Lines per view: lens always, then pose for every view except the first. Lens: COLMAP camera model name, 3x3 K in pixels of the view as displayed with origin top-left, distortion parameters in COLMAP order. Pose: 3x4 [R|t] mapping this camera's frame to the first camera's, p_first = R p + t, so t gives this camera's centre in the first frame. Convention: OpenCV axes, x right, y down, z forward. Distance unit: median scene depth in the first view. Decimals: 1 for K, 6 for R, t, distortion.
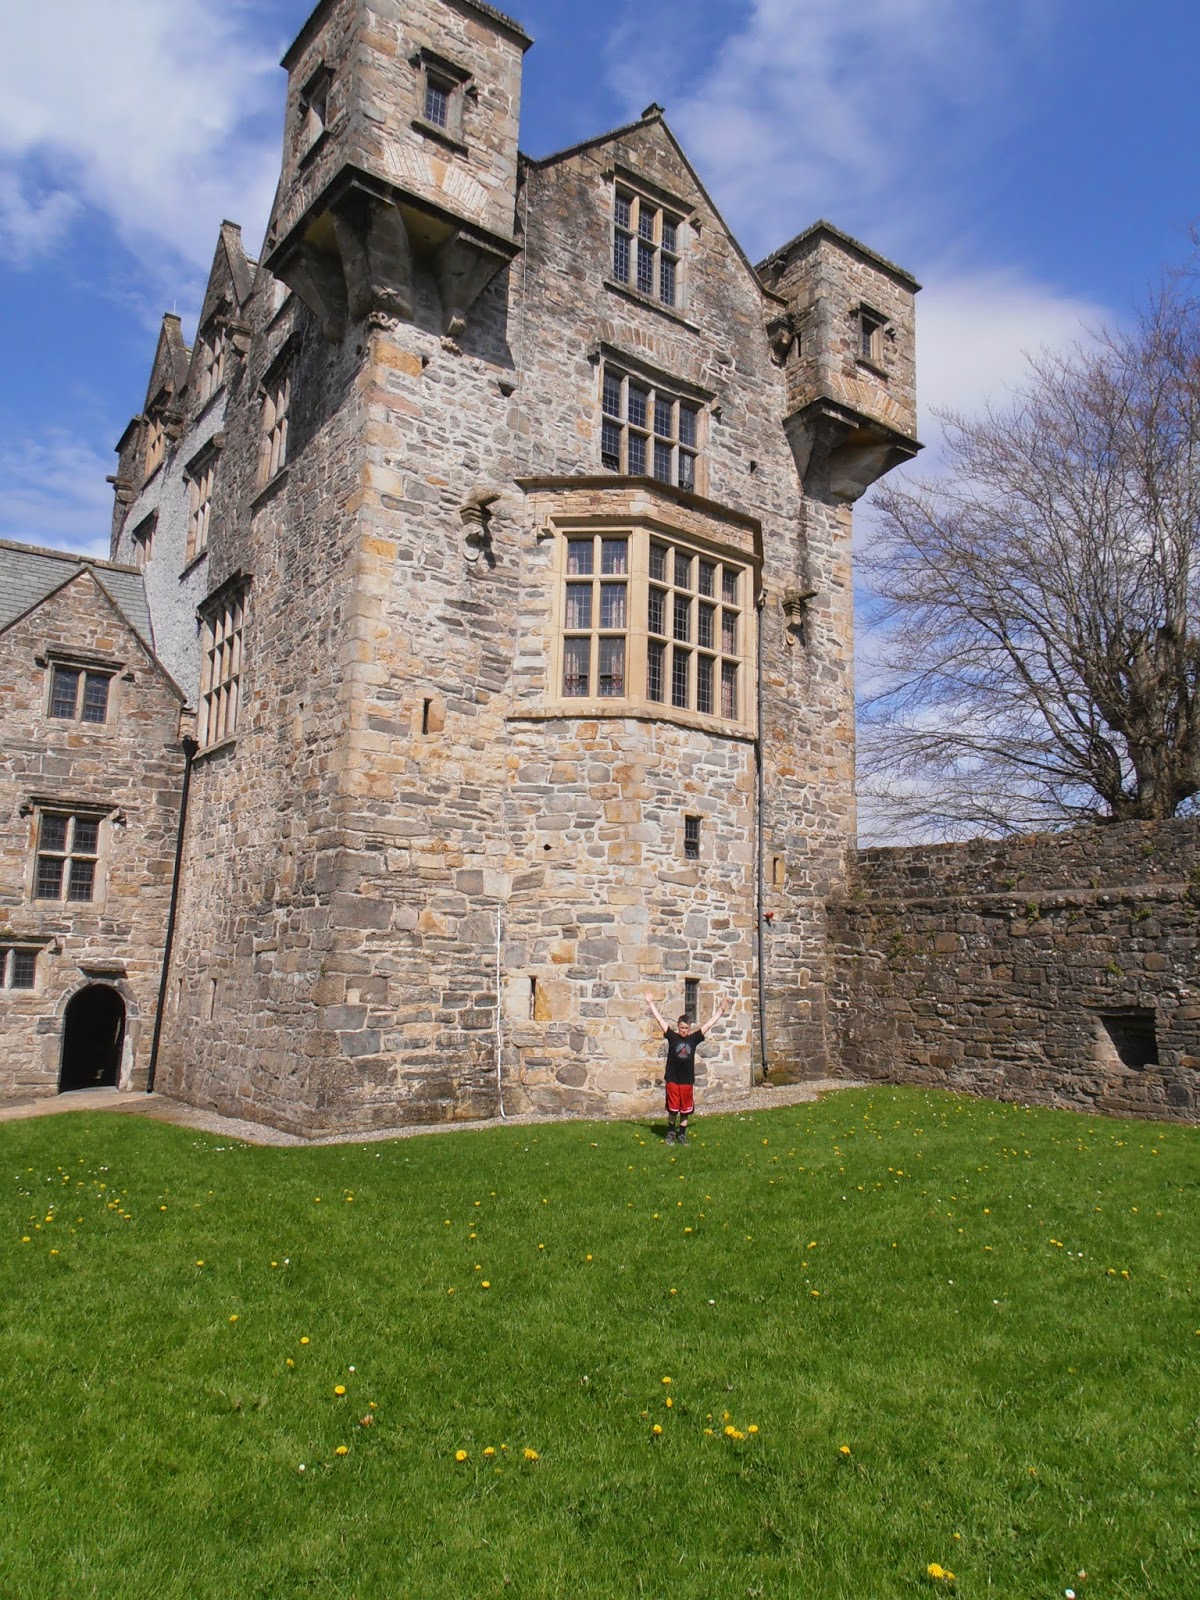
lens RADIAL K [[1103.7, 0, 603.3], [0, 1103.7, 805.0], [0, 0, 1]] dist [-0.000595, -0.000023]
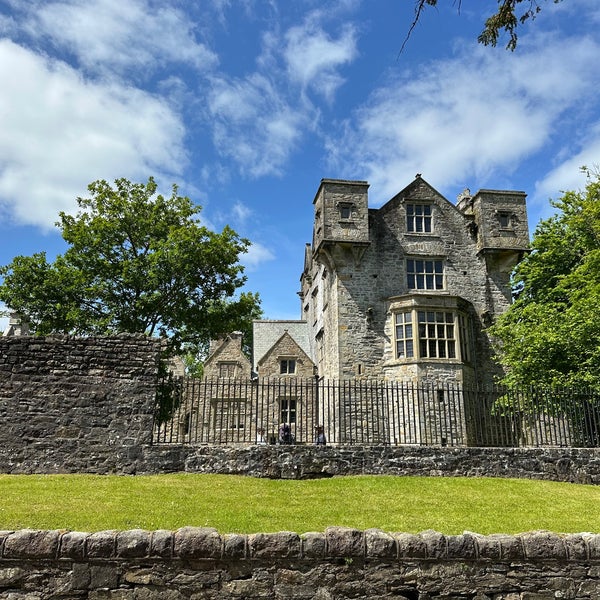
lens RADIAL K [[601.2, 0, 296.9], [0, 601.2, 301.2], [0, 0, 1]] dist [0.126412, -0.207428]
pose [[0.864280, -0.147169, -0.481000, 0.578254], [0.095364, 0.986840, -0.130585, -0.050819], [0.493888, 0.066992, 0.866941, -0.780764]]
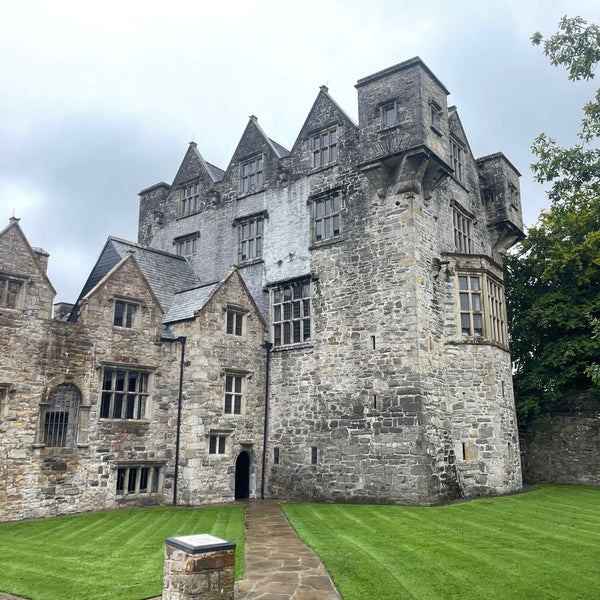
lens RADIAL K [[601.2, 0, 296.9], [0, 601.2, 301.2], [0, 0, 1]] dist [0.126412, -0.207428]
pose [[0.960557, 0.041690, 0.274941, -0.733624], [-0.019065, 0.996245, -0.084456, -0.044462], [-0.277430, 0.075883, 0.957744, -0.266879]]
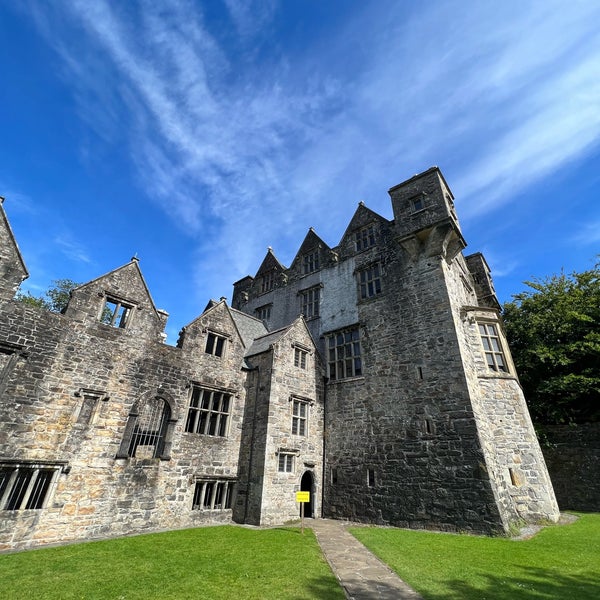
lens RADIAL K [[318.9, 0, 300.0], [0, 318.9, 300.0], [0, 0, 1]] dist [-0.001004, -0.000616]
pose [[0.970730, 0.119154, 0.208531, -0.702106], [-0.043516, 0.941142, -0.335198, 0.037178], [-0.236197, 0.316312, 0.918780, 0.187481]]
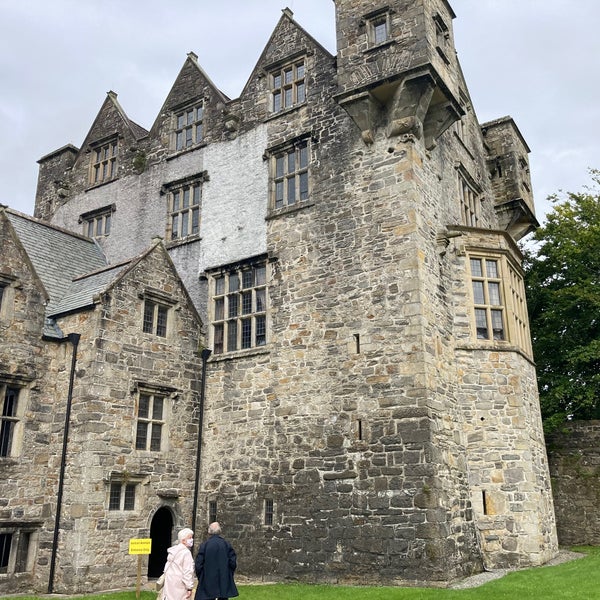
lens RADIAL K [[649.4, 0, 300.0], [0, 649.4, 300.0], [0, 0, 1]] dist [0.106227, -0.242227]
pose [[0.933924, 0.075909, 0.349320, -0.642450], [-0.023032, 0.987941, -0.153108, 0.014263], [-0.356730, 0.134945, 0.924410, 0.046767]]
